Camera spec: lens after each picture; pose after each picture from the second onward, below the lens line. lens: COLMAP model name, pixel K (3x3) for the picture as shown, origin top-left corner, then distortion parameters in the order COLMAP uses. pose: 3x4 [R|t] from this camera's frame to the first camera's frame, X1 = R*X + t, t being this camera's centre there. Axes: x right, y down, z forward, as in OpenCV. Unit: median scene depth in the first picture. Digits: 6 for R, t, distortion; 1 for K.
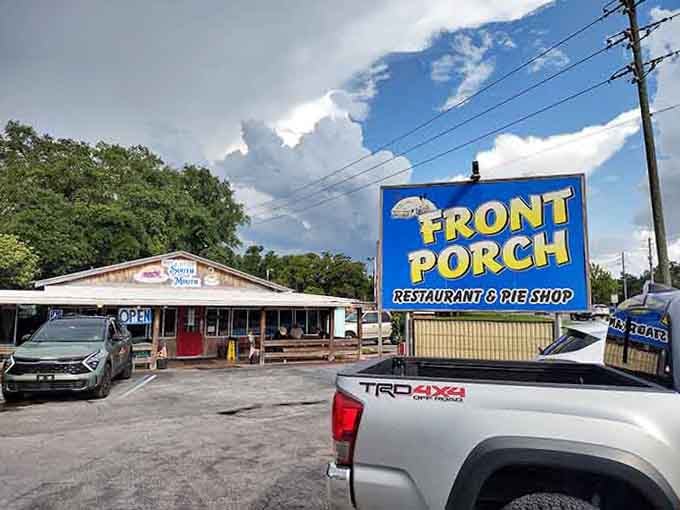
lens RADIAL K [[523.2, 0, 340.0], [0, 523.2, 255.0], [0, 0, 1]] dist [0.003371, 0.000570]
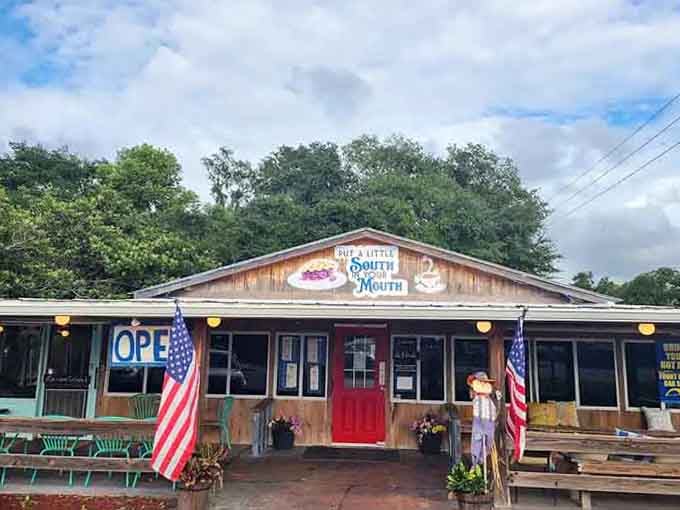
lens RADIAL K [[523.2, 0, 340.0], [0, 523.2, 255.0], [0, 0, 1]] dist [0.003371, 0.000570]
pose [[0.816884, -0.087280, -0.570161, -0.028297], [0.042311, 0.994889, -0.091677, 0.067183], [0.575248, 0.050766, 0.816402, 0.561843]]
